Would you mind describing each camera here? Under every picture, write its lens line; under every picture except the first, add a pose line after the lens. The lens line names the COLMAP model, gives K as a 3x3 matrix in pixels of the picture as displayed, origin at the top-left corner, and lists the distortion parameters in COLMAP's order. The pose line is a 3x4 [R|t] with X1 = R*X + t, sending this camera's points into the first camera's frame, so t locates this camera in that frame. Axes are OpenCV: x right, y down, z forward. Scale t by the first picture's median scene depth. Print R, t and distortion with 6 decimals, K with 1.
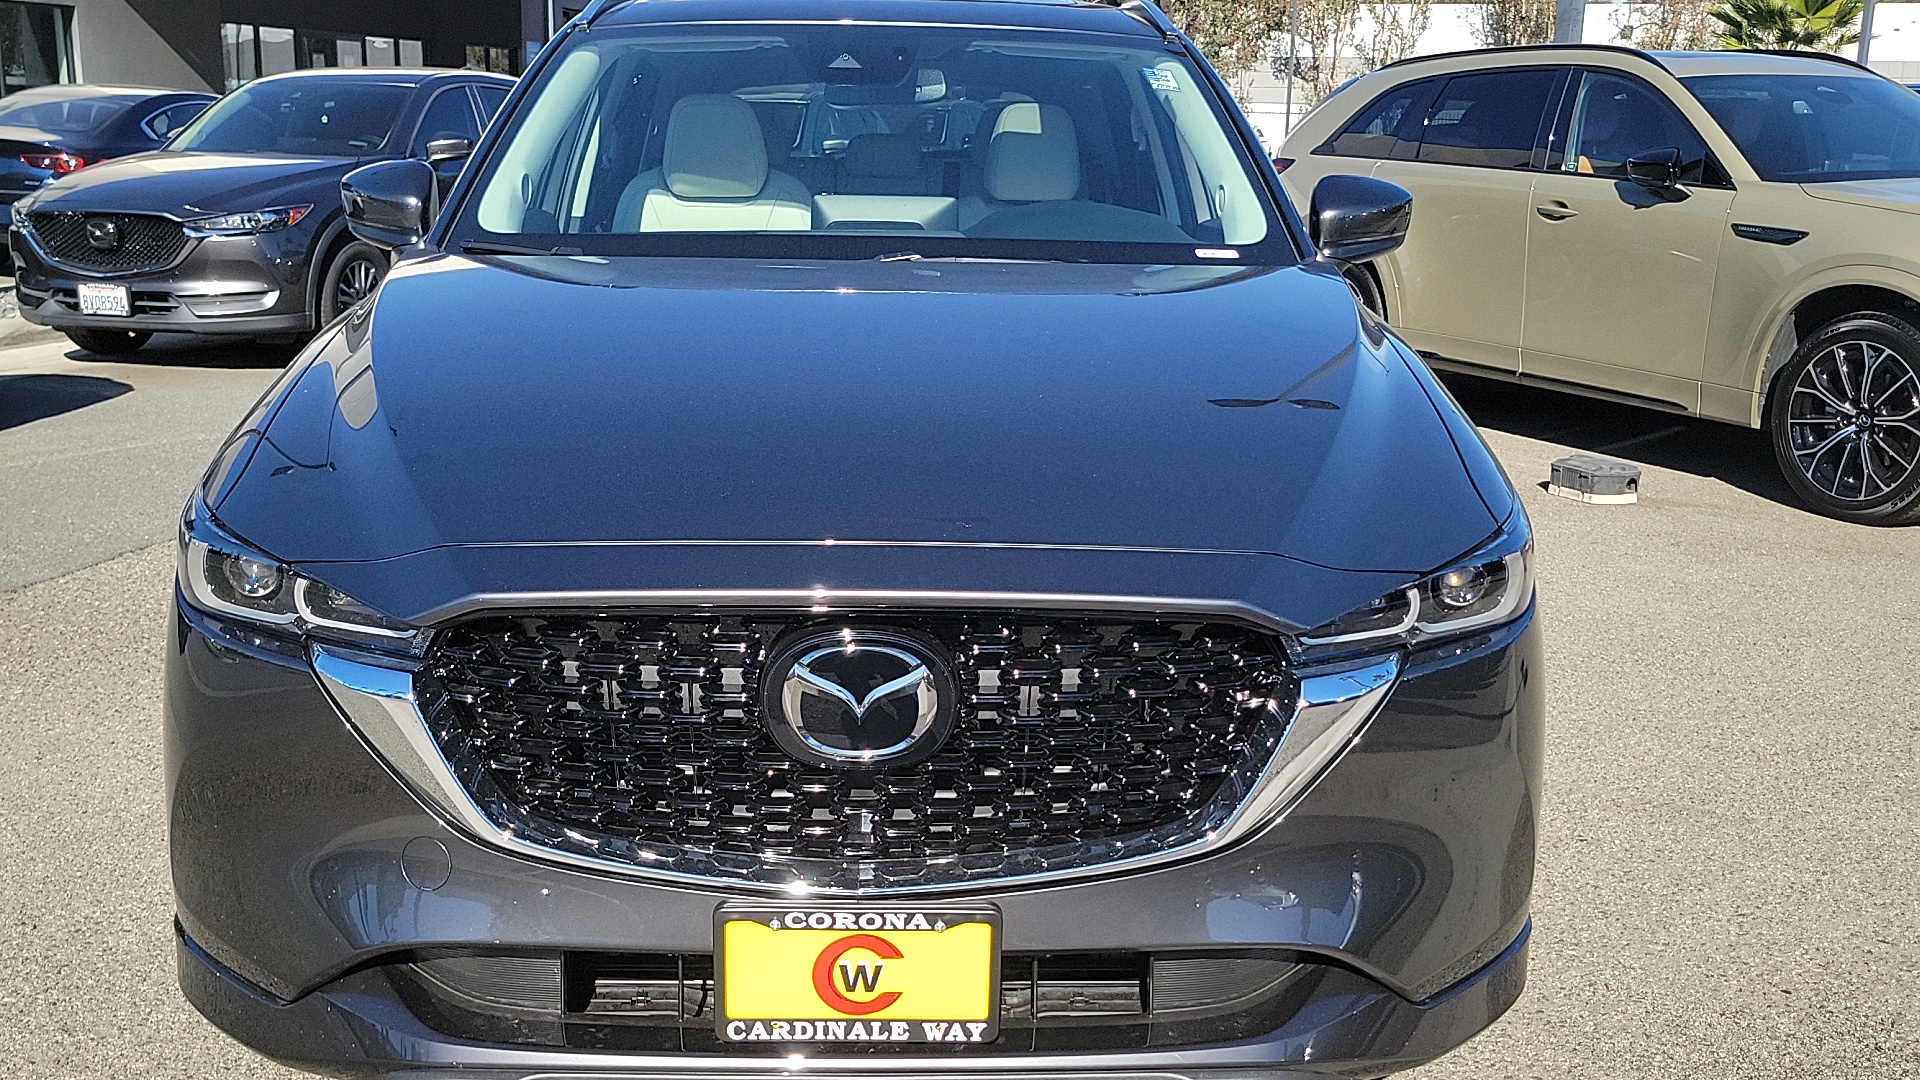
lens RADIAL K [[1447.5, 0, 946.2], [0, 1447.5, 520.8], [0, 0, 1]] dist [0.021684, -0.003520]
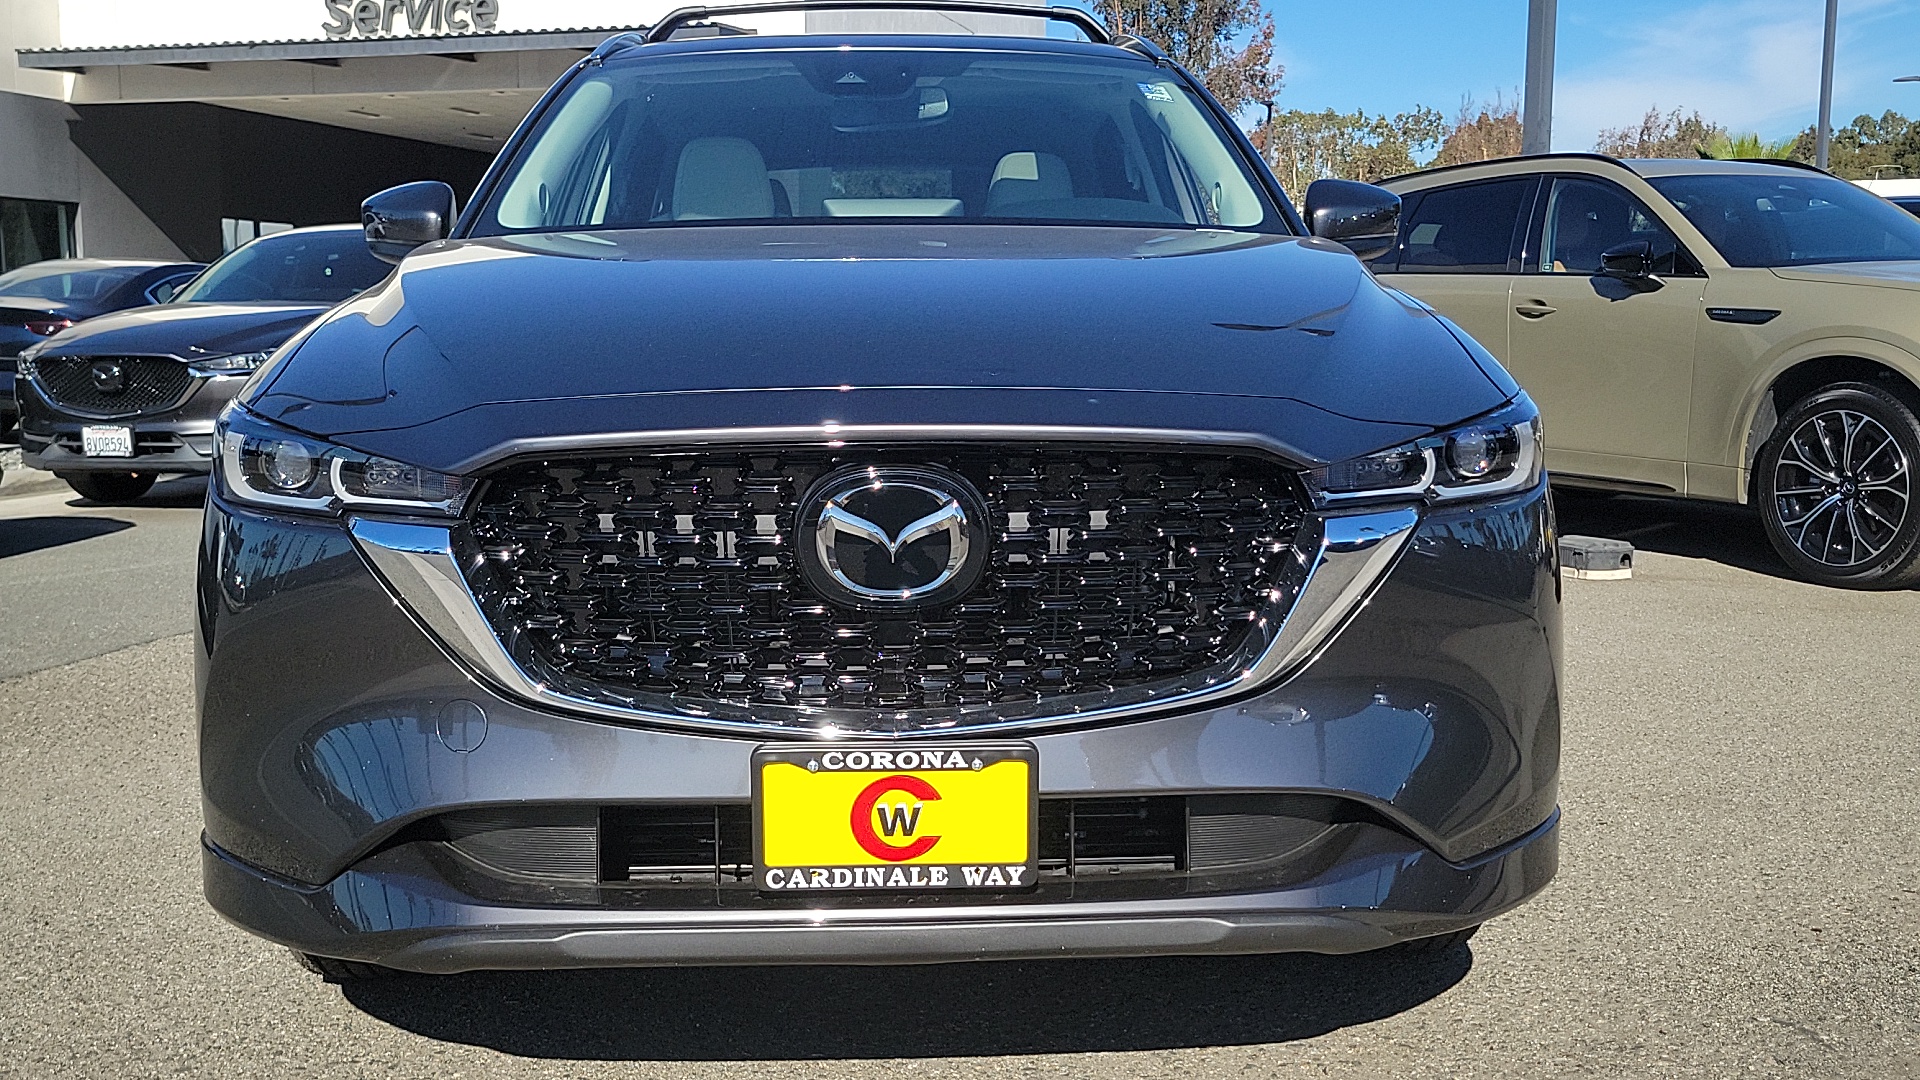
lens RADIAL K [[1439.9, 0, 960.0], [0, 1439.9, 540.0], [0, 0, 1]] dist [0.022986, -0.006485]
pose [[0.999648, -0.023809, 0.011737, -0.020679], [0.024684, 0.996398, -0.081128, 0.176512], [-0.009763, 0.081389, 0.996635, -0.005742]]
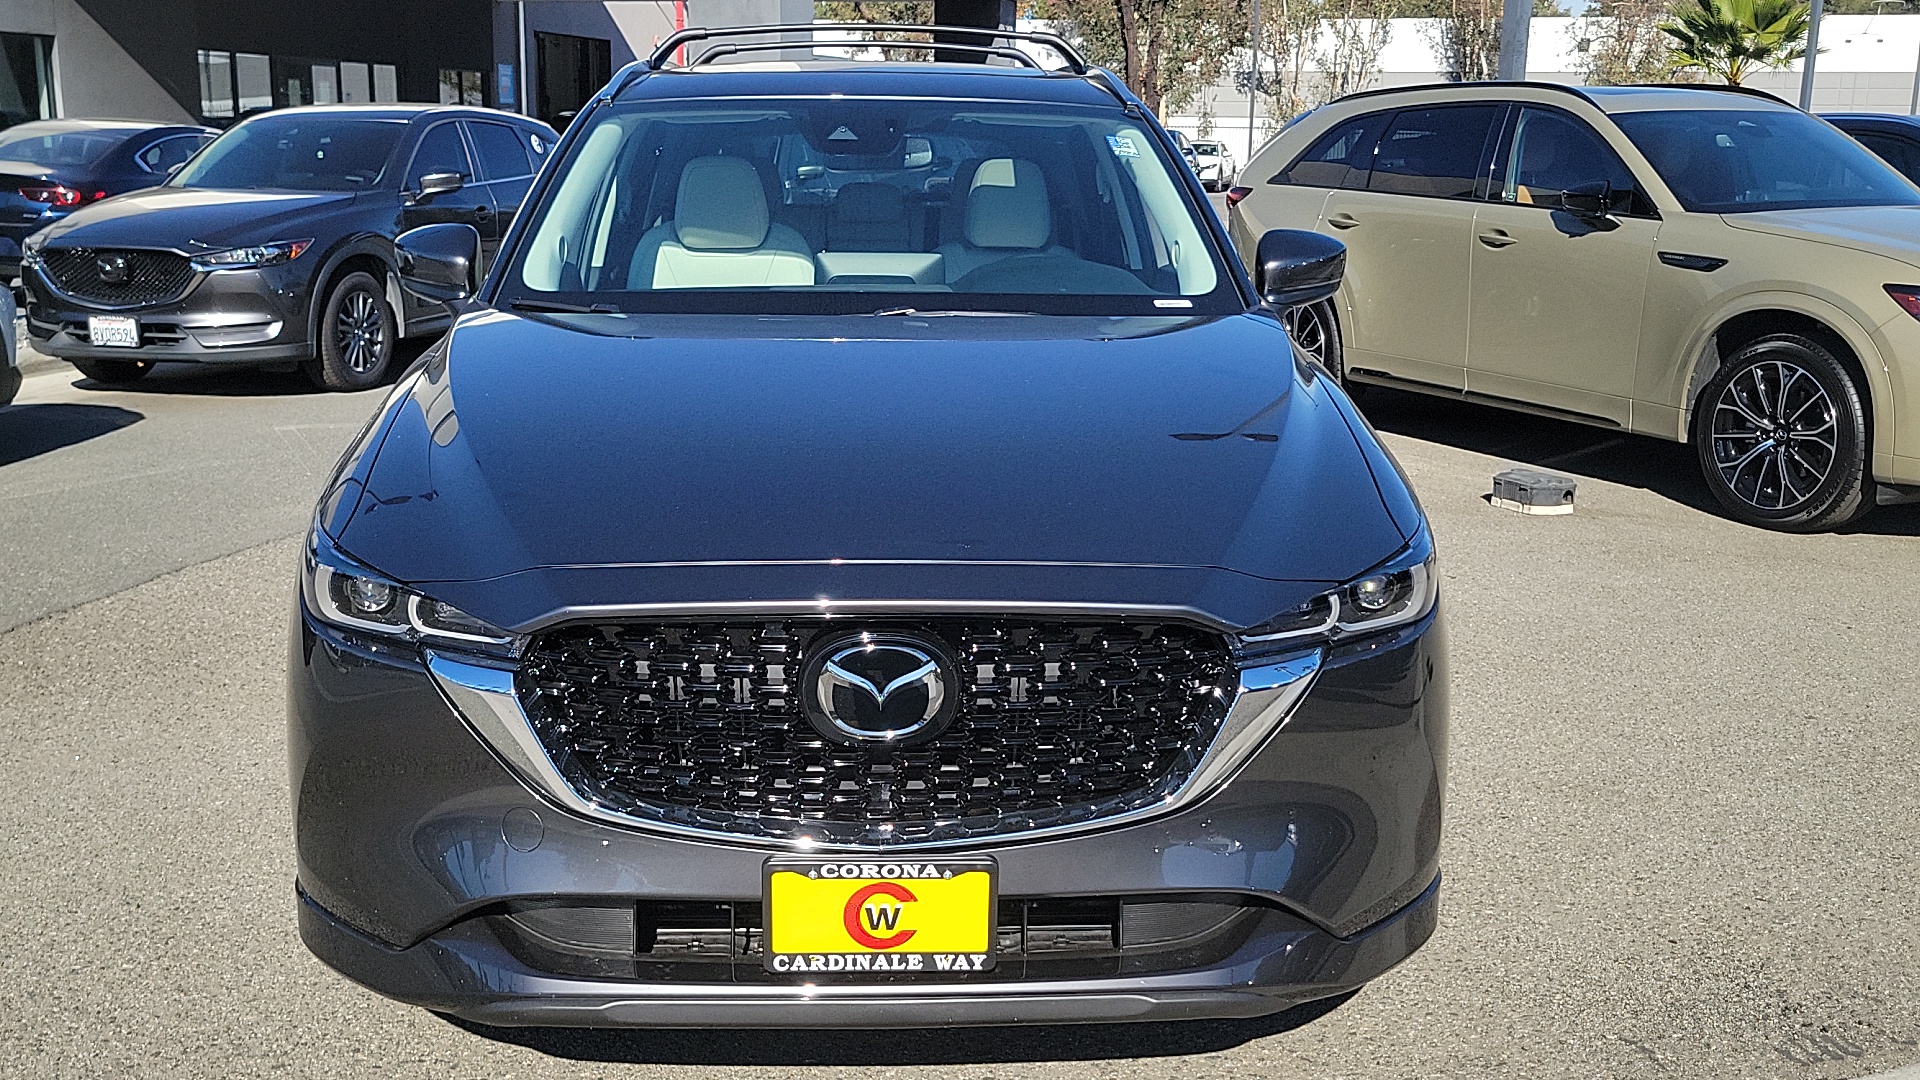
lens RADIAL K [[1400.5, 0, 934.6], [0, 1400.5, 518.7], [0, 0, 1]] dist [0.016958, 0.001888]
pose [[0.999911, -0.009770, 0.009043, -0.019753], [0.009875, 0.999883, -0.011642, -0.005804], [-0.008929, 0.011730, 0.999891, -0.158899]]
